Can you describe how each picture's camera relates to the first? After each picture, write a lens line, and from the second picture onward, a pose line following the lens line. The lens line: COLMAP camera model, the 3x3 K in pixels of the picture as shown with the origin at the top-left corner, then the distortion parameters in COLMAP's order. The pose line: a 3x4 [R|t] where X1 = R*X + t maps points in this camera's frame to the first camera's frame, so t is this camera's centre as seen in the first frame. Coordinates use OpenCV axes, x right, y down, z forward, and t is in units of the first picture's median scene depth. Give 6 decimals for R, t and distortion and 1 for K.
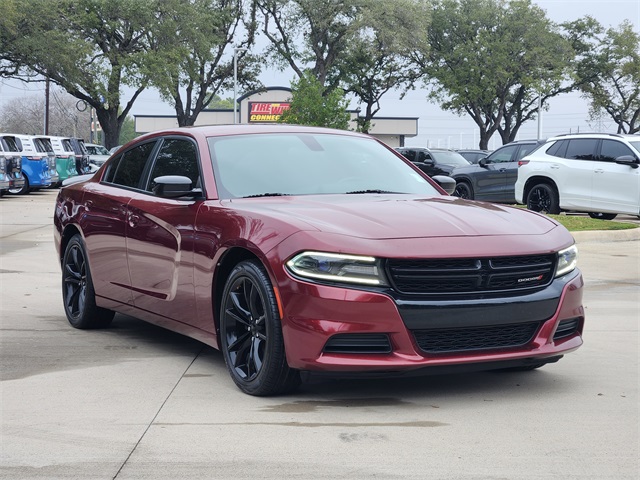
lens RADIAL K [[1223.3, 0, 308.6], [0, 1223.3, 239.5], [0, 0, 1]] dist [-0.330483, 3.615588]
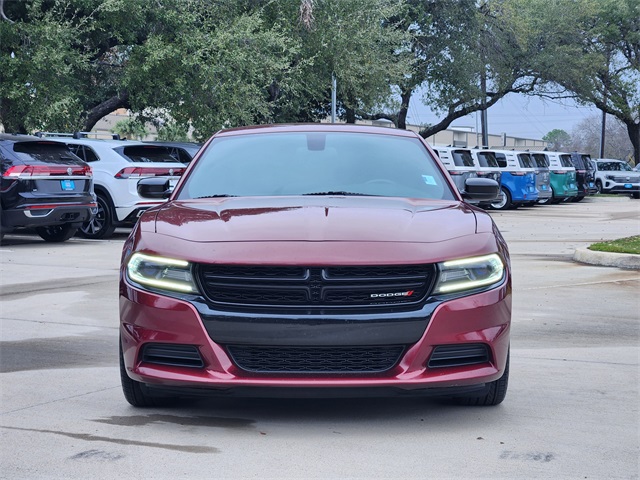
lens RADIAL K [[1223.3, 0, 308.6], [0, 1223.3, 239.5], [0, 0, 1]] dist [-0.330483, 3.615588]
pose [[0.886019, 0.018220, -0.463292, 0.525564], [-0.025321, 0.999638, -0.009112, 0.004078], [0.462958, 0.019805, 0.886159, 0.226282]]
